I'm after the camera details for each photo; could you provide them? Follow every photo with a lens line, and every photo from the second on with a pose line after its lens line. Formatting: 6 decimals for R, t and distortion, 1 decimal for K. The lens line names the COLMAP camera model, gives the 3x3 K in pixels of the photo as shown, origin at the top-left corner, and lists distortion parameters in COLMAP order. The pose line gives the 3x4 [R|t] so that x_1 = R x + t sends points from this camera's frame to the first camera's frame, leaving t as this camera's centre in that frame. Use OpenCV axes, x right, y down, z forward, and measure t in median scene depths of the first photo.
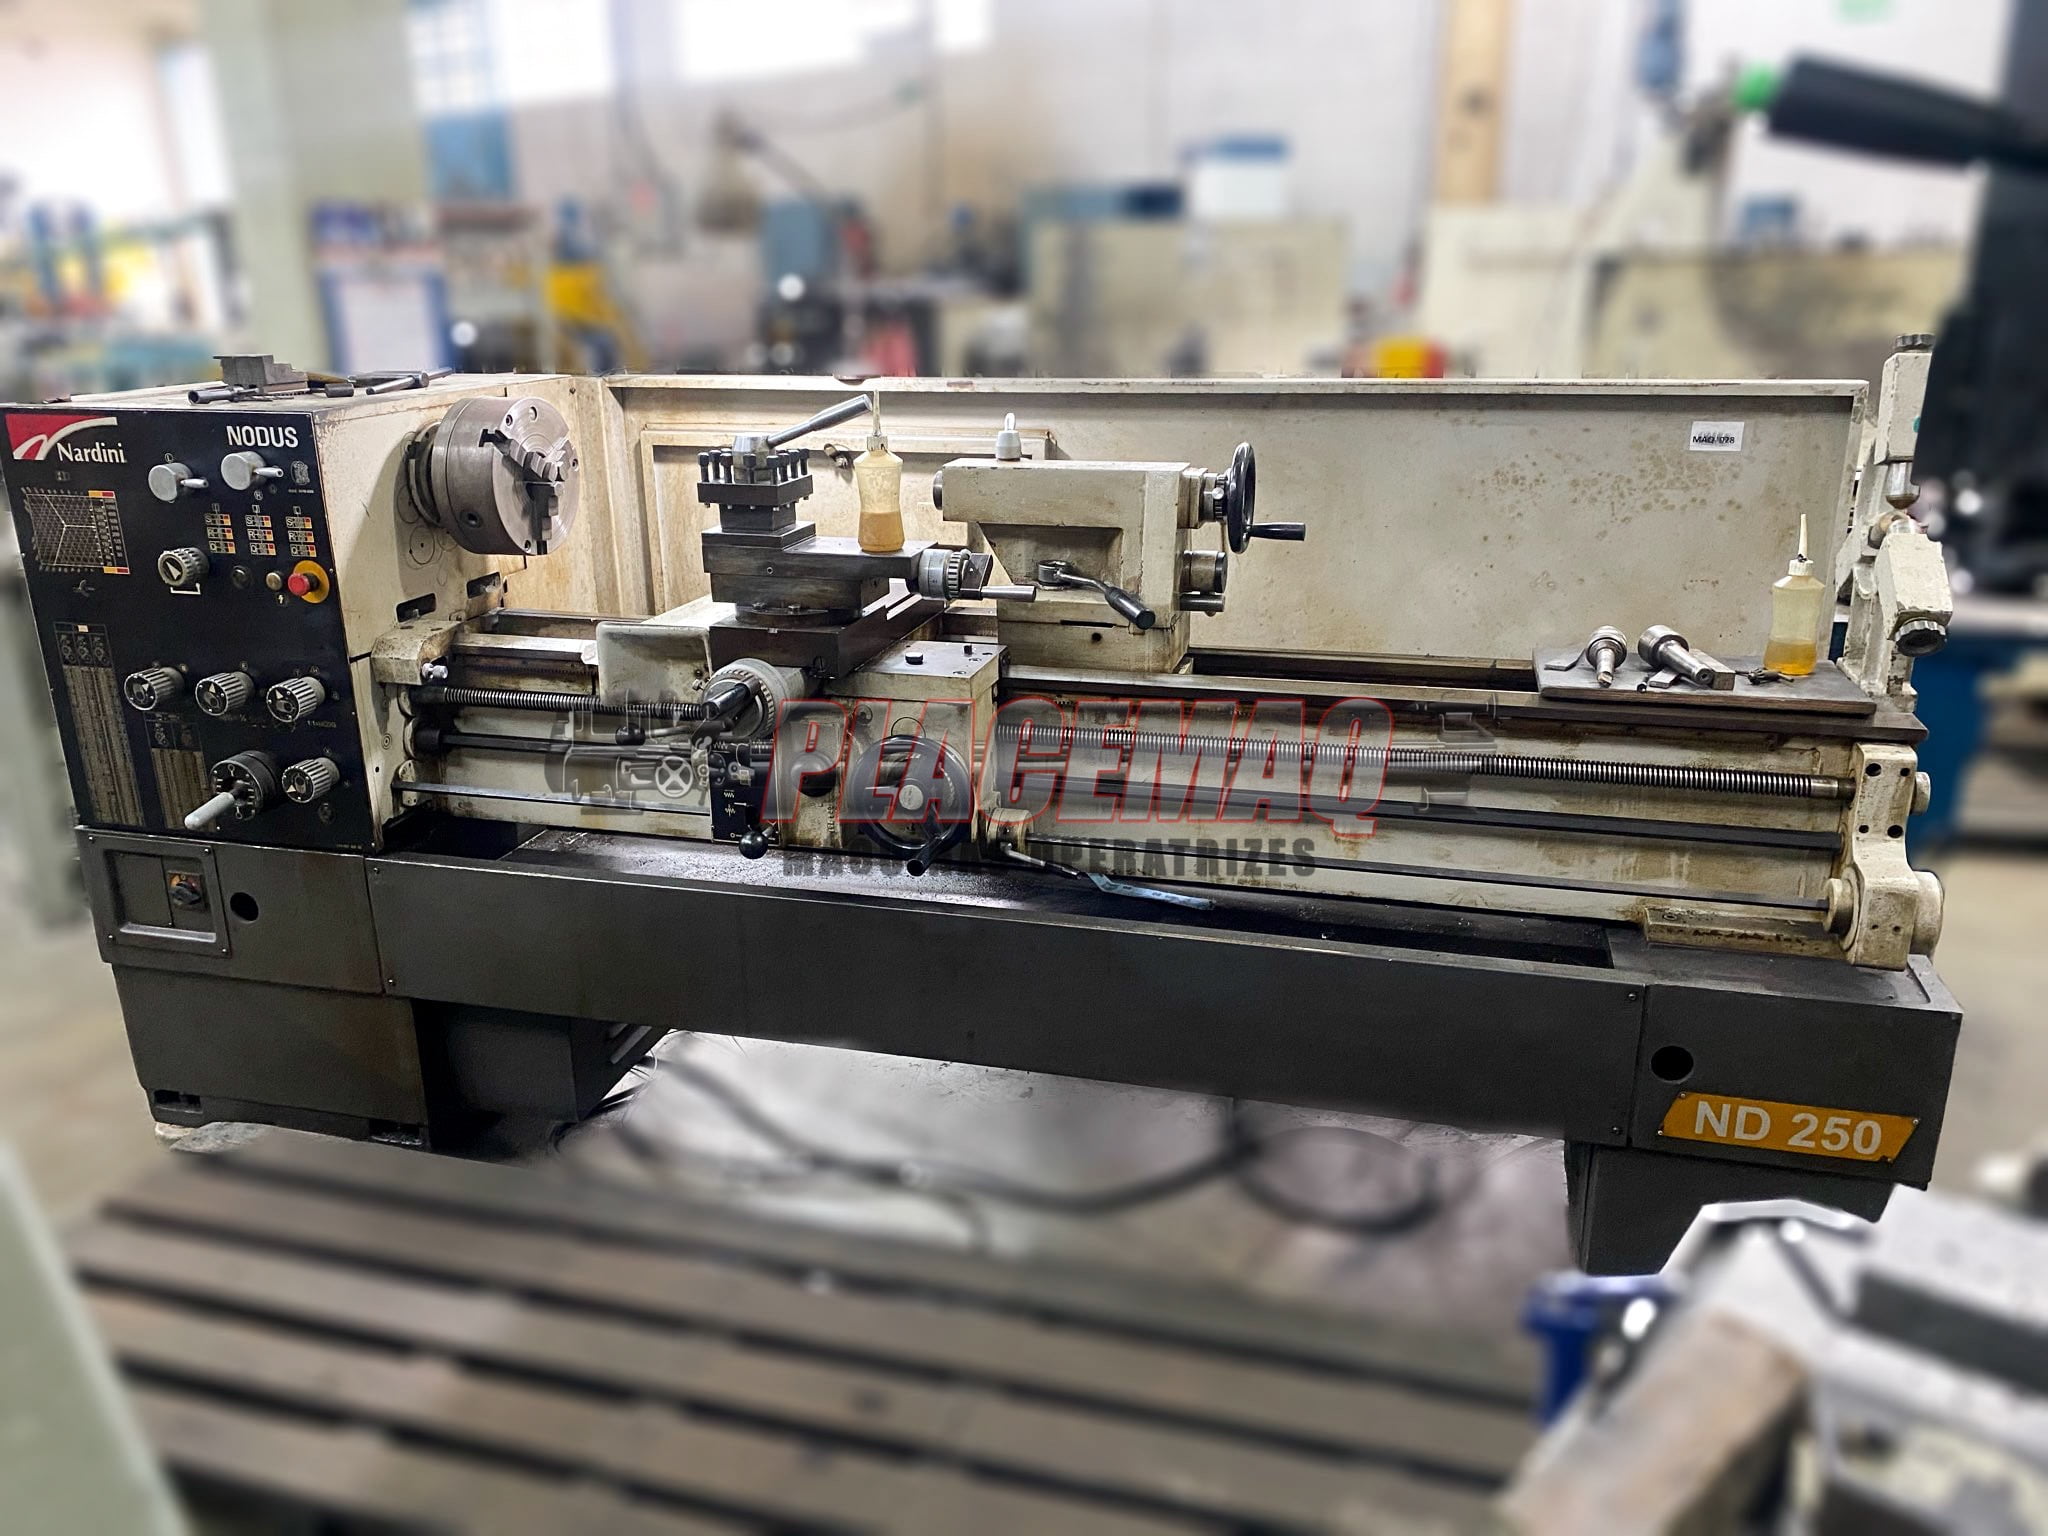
lens RADIAL K [[1572.4, 0, 1024.0], [0, 1572.4, 768.0], [0, 0, 1]] dist [-0.004701, 0.050765]
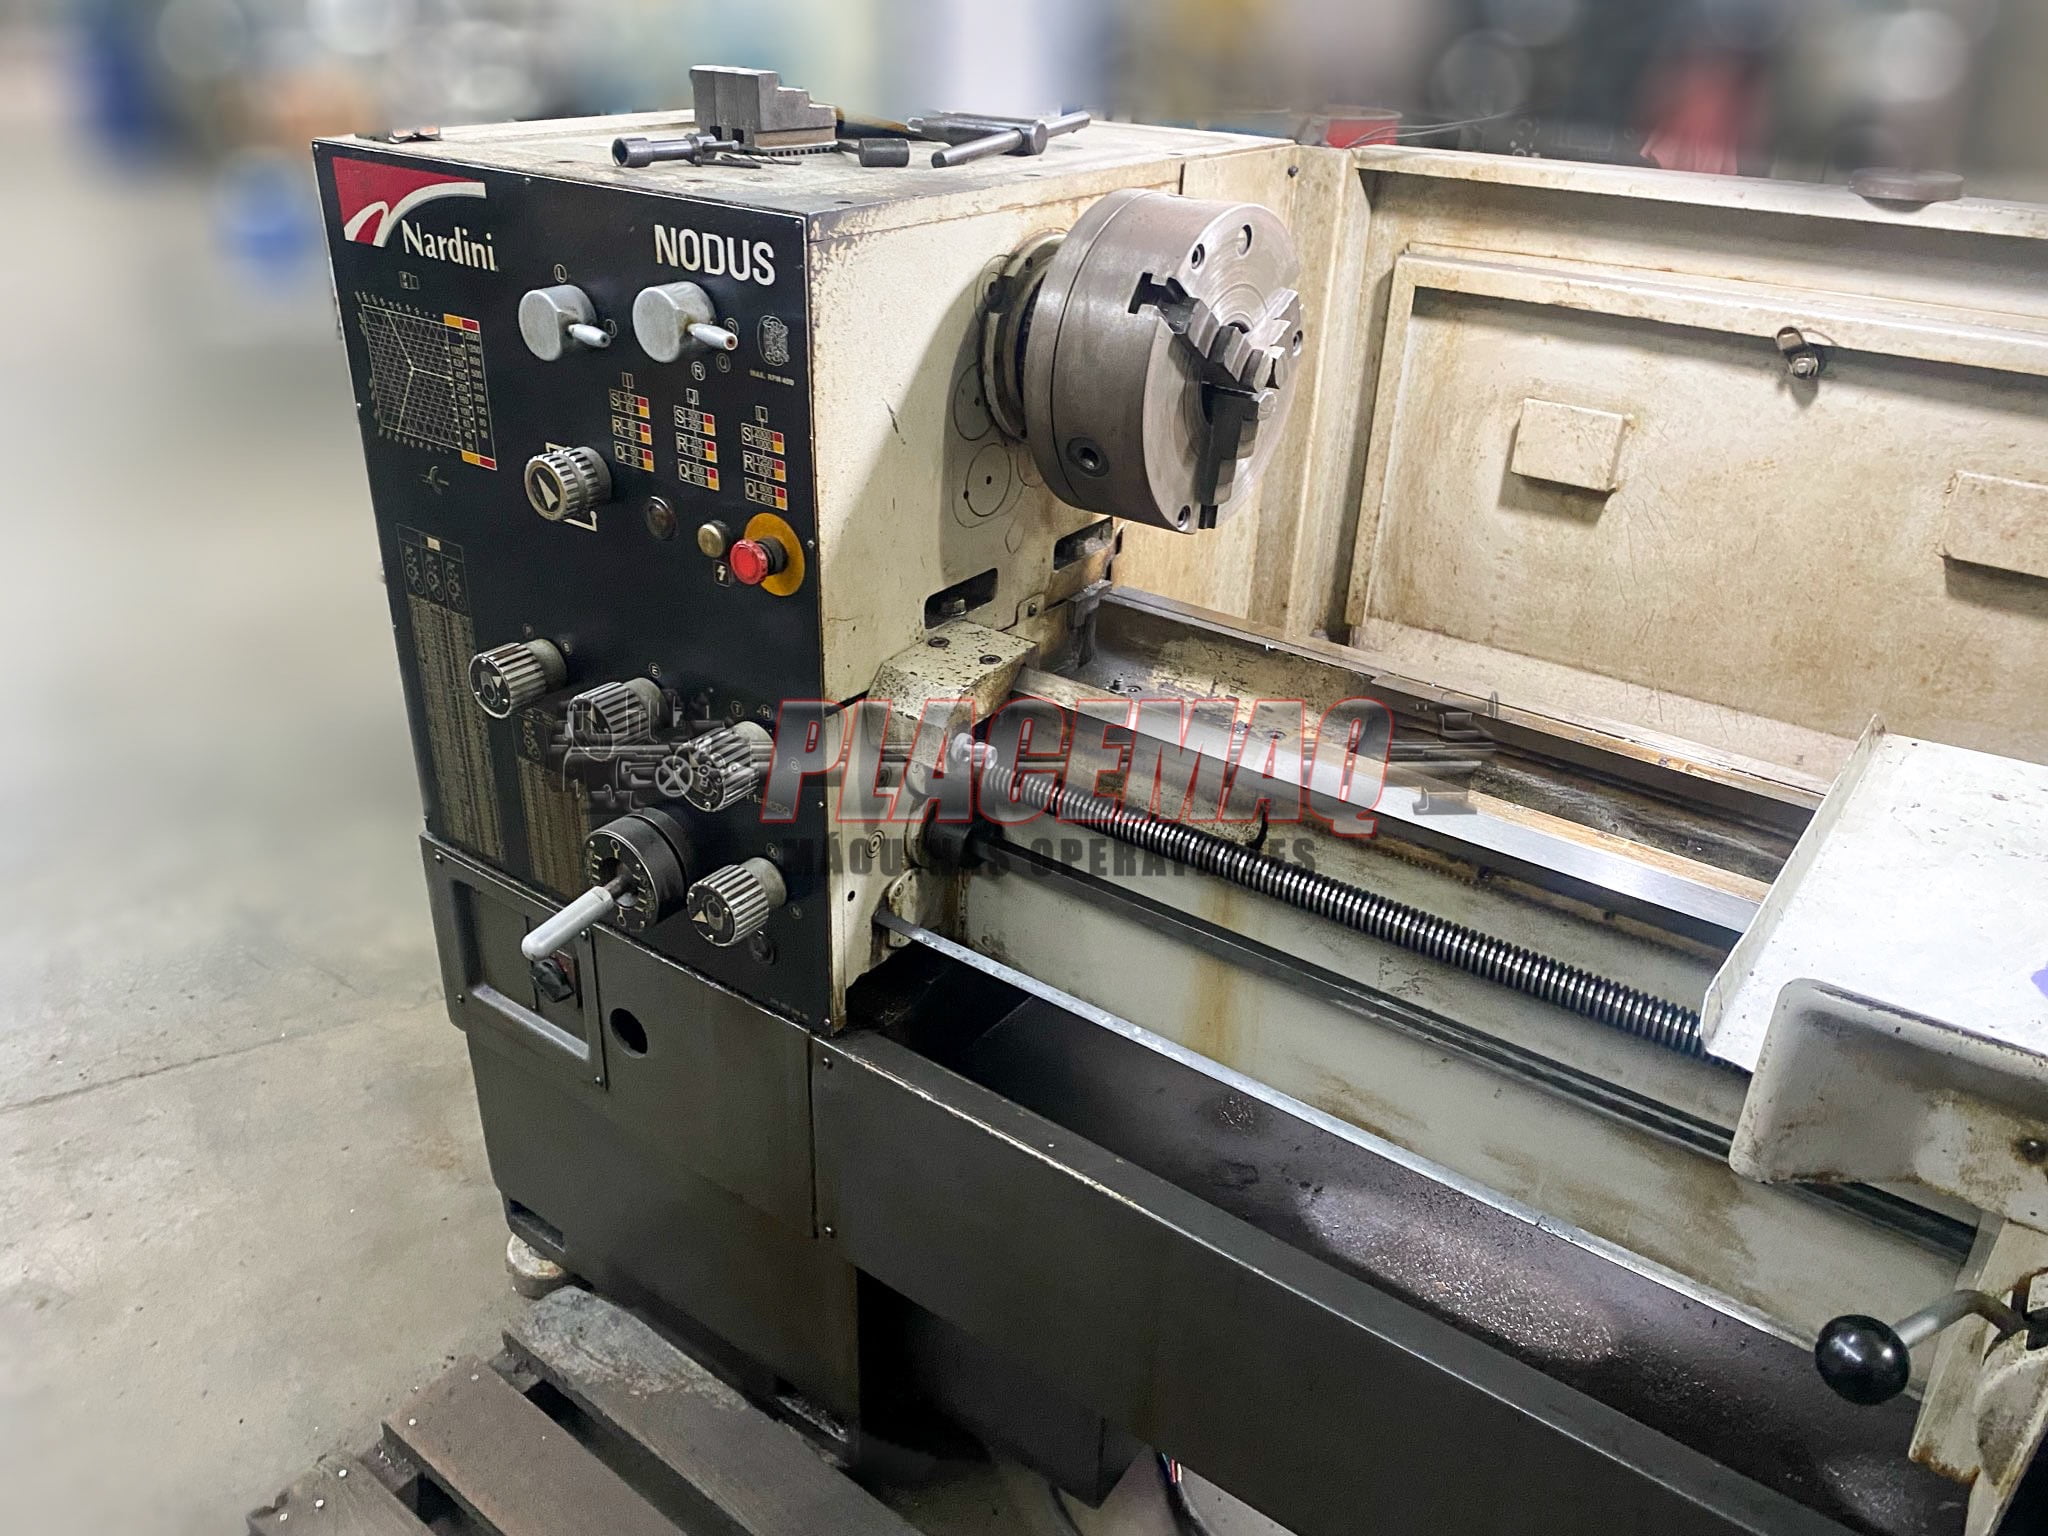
lens RADIAL K [[1585.4, 0, 1024.0], [0, 1585.4, 768.0], [0, 0, 1]] dist [0.099744, -0.175903]
pose [[0.935037, 0.194903, -0.296172, -0.205070], [-0.147841, 0.973593, 0.173951, -0.147821], [0.322255, -0.118865, 0.939161, 0.518920]]
